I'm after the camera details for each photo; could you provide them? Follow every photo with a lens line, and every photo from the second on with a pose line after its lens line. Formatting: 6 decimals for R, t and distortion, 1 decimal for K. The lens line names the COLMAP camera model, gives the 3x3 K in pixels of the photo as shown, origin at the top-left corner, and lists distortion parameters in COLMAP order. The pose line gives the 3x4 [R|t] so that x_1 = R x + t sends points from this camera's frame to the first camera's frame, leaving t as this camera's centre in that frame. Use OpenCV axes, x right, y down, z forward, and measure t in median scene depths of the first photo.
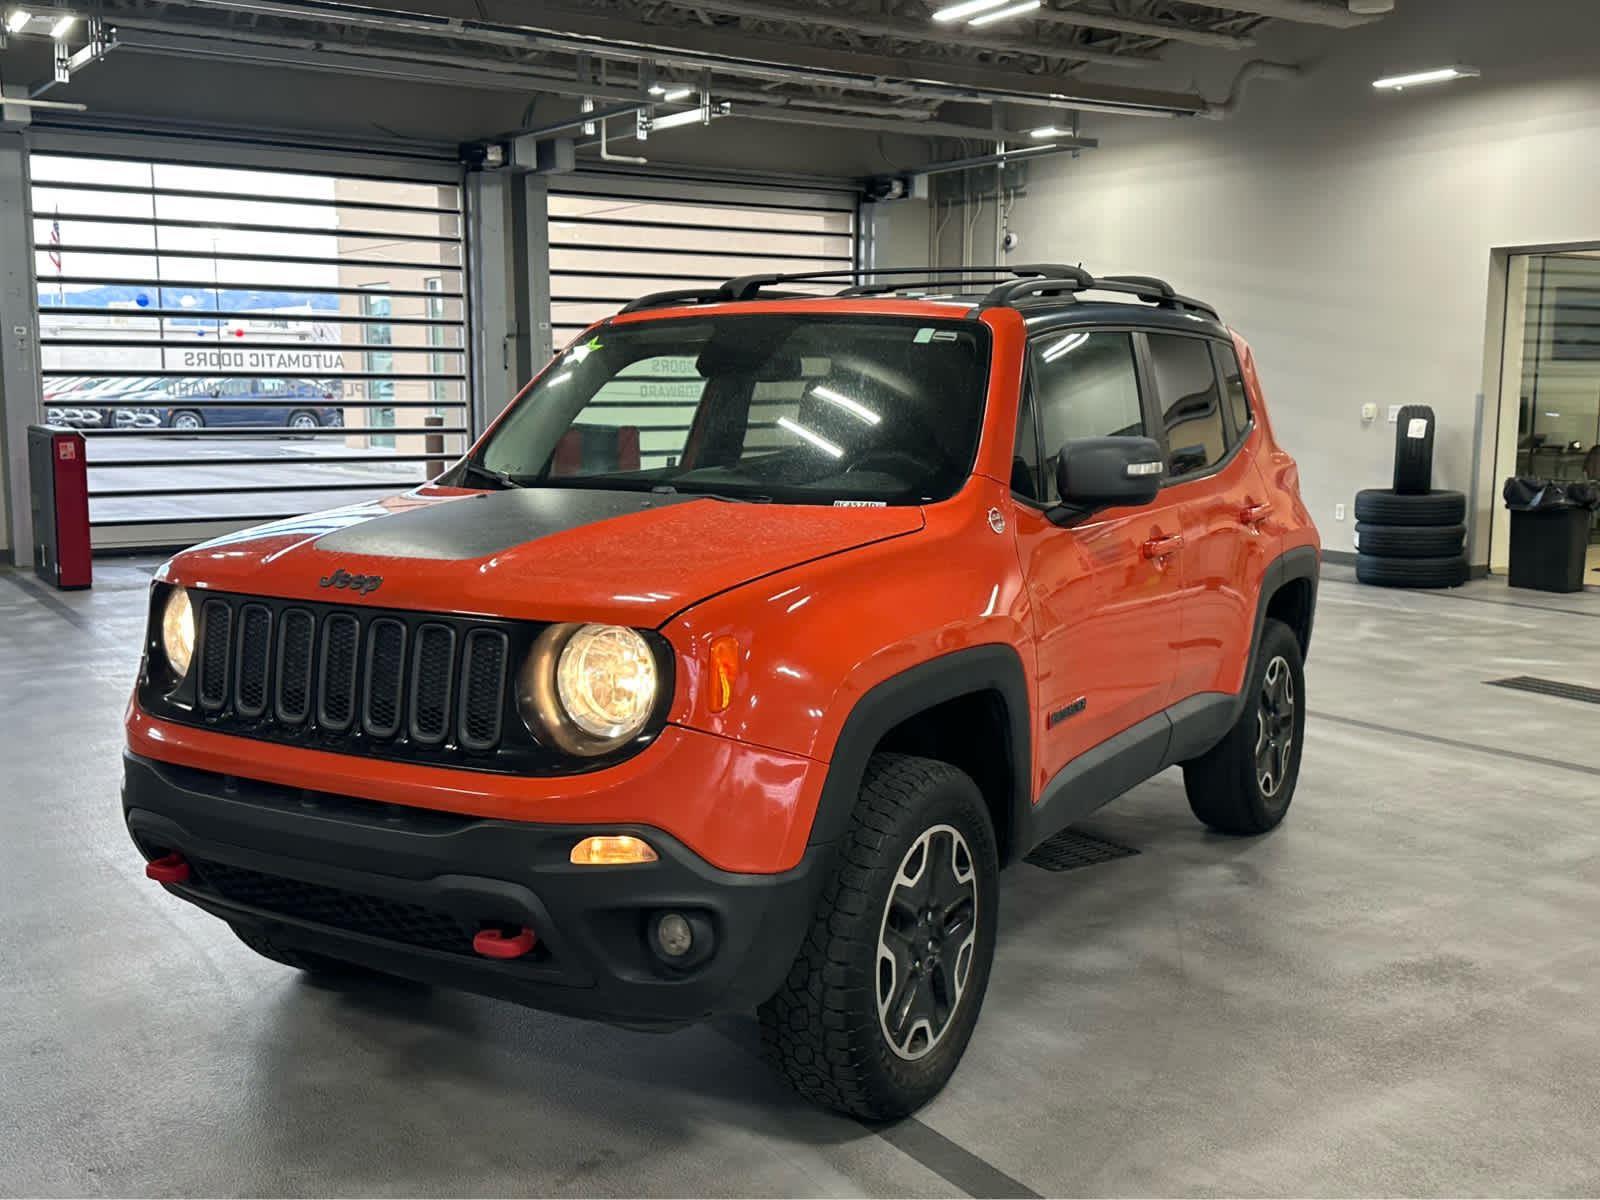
lens RADIAL K [[1636.9, 0, 782.4], [0, 1636.9, 605.7], [0, 0, 1]] dist [0.204115, -0.454629]
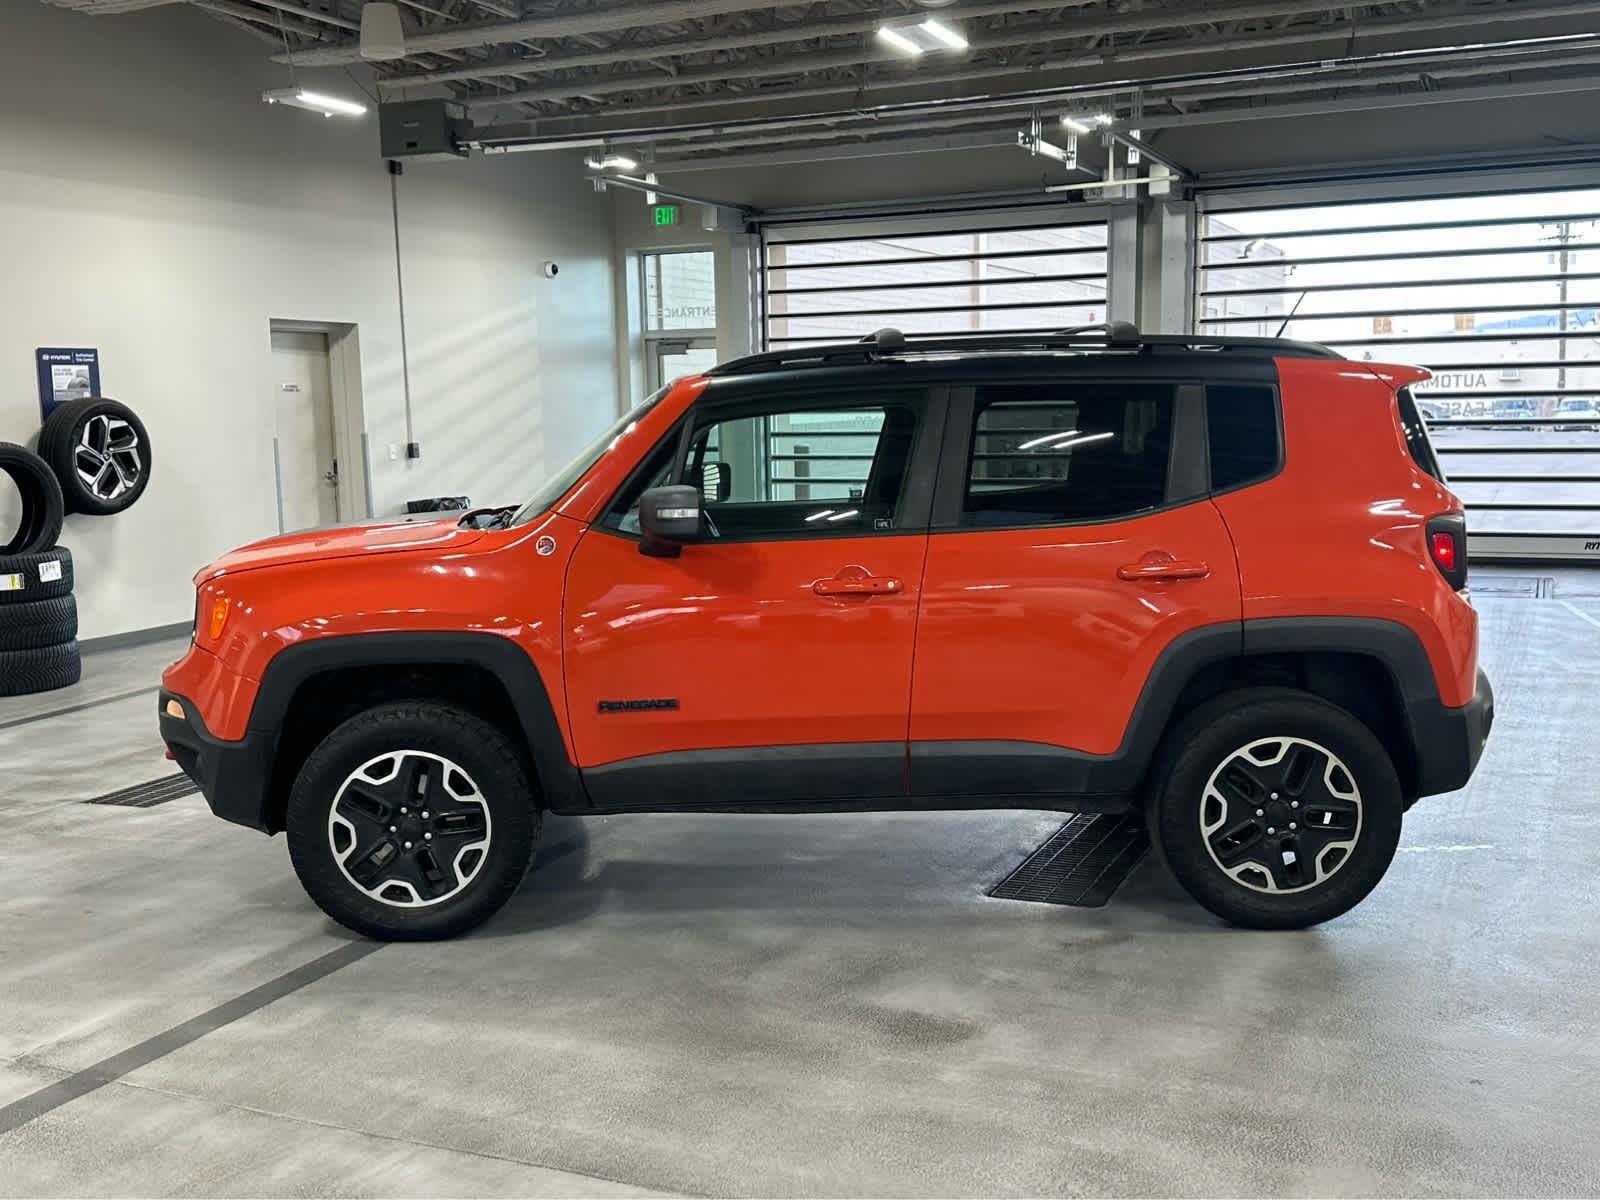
lens RADIAL K [[1636.9, 0, 782.4], [0, 1636.9, 605.7], [0, 0, 1]] dist [0.204115, -0.454629]
pose [[0.527472, 0.090995, -0.844685, 0.903487], [-0.093016, 0.994456, 0.049045, -0.057641], [0.844465, 0.052699, 0.533012, 0.302214]]
